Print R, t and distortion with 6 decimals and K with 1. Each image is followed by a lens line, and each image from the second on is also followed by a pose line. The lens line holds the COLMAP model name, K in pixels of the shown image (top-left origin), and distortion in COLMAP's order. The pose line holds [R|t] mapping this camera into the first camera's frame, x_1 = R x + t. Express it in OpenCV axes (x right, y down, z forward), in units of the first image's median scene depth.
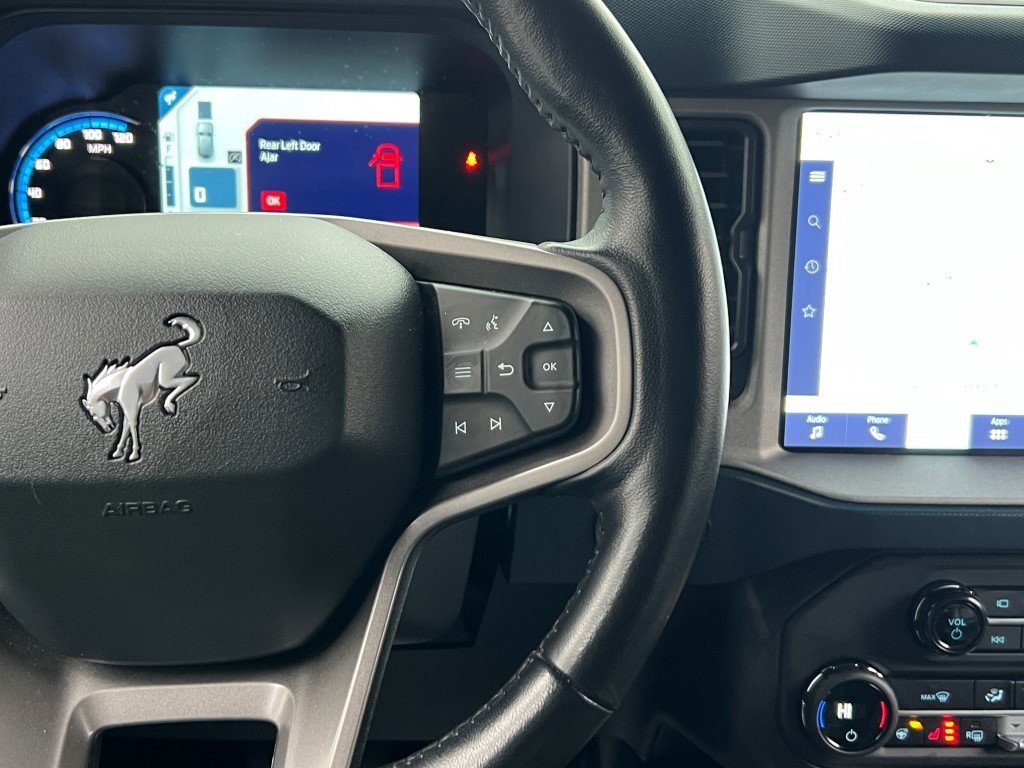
lens RADIAL K [[1220.7, 0, 518.7], [0, 1220.7, 389.3], [0, 0, 1]] dist [0.029480, 0.000000]
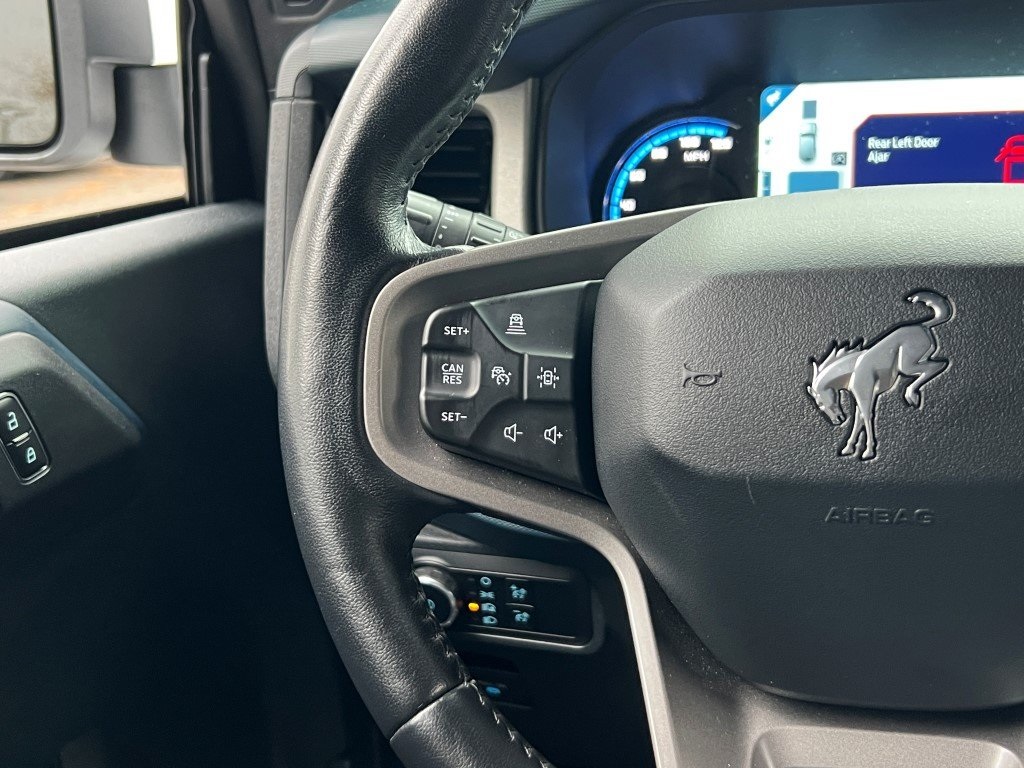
lens RADIAL K [[1220.7, 0, 503.9], [0, 1220.7, 385.3], [0, 0, 1]] dist [0.029480, 0.000000]
pose [[0.934200, 0.020980, -0.356133, -0.152632], [-0.038404, 0.998382, -0.041925, 0.032370], [0.354677, 0.052843, 0.933494, 0.067125]]
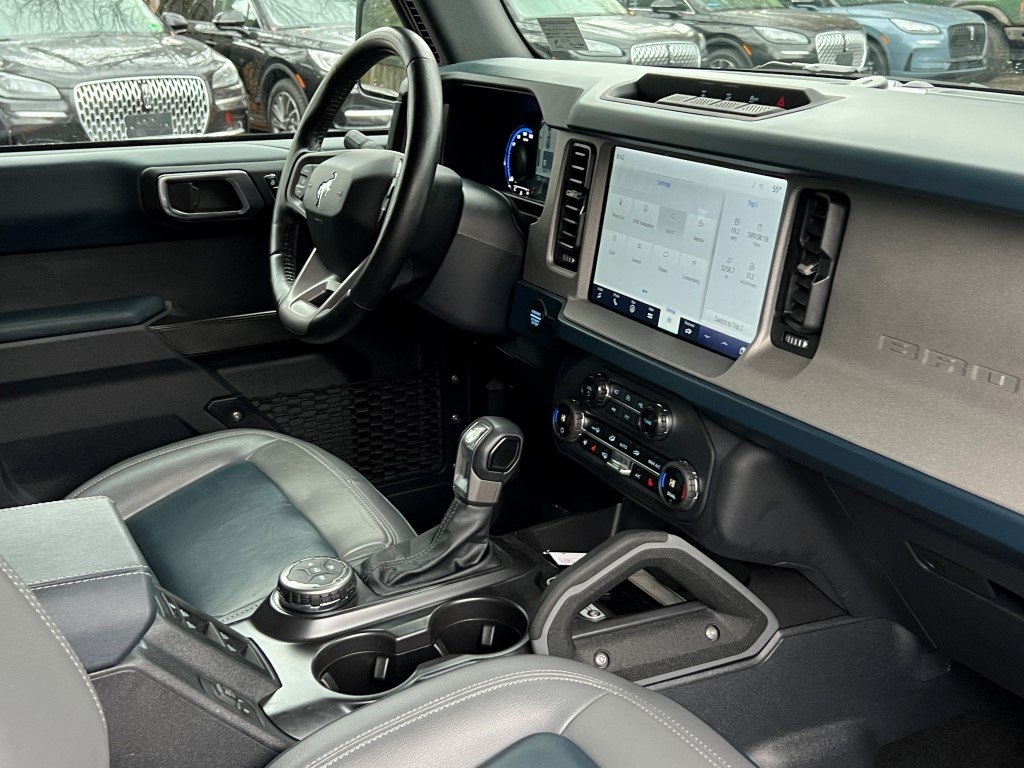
lens RADIAL K [[1093.3, 0, 511.7], [0, 1093.3, 377.2], [0, 0, 1]] dist [0.043024, 0.000000]
pose [[0.452549, 0.267115, -0.850793, 1.849669], [-0.271895, 0.949984, 0.153633, -0.081184], [0.849278, 0.161800, 0.502541, -0.068511]]
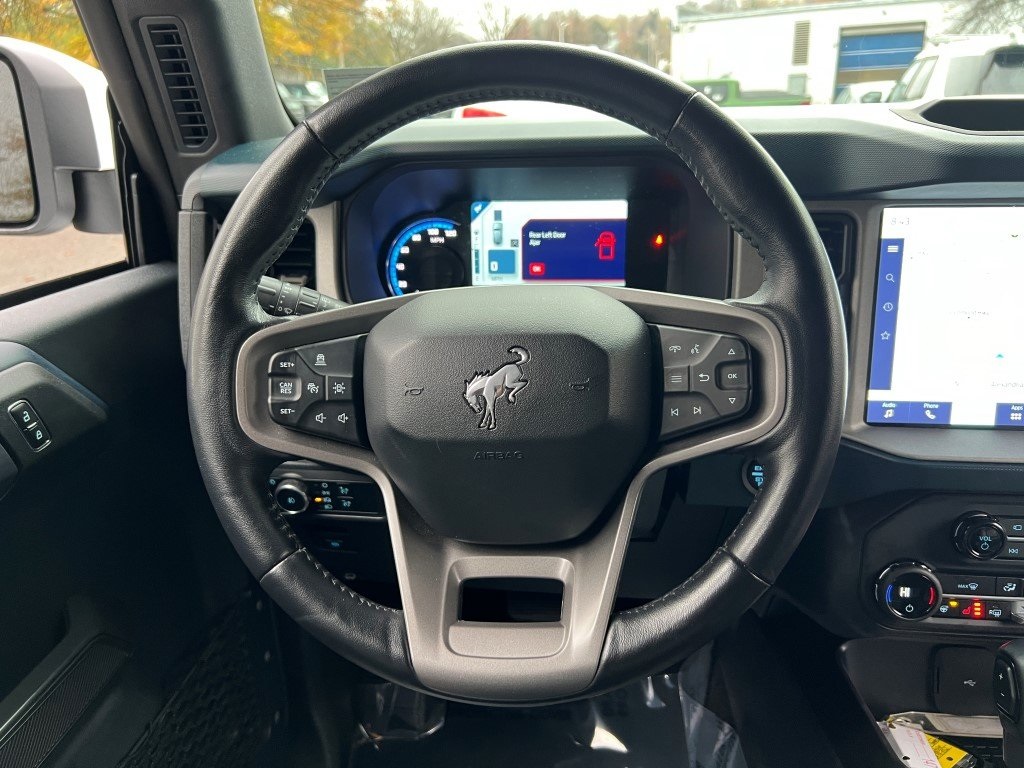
lens RADIAL K [[782.0, 0, 513.5], [0, 782.0, 392.0], [0, 0, 1]] dist [0.028477, -0.028150]
pose [[0.985584, 0.009028, -0.168948, -0.057744], [-0.004962, 0.999688, 0.024470, -0.014191], [0.169117, -0.023279, 0.985321, -0.063415]]
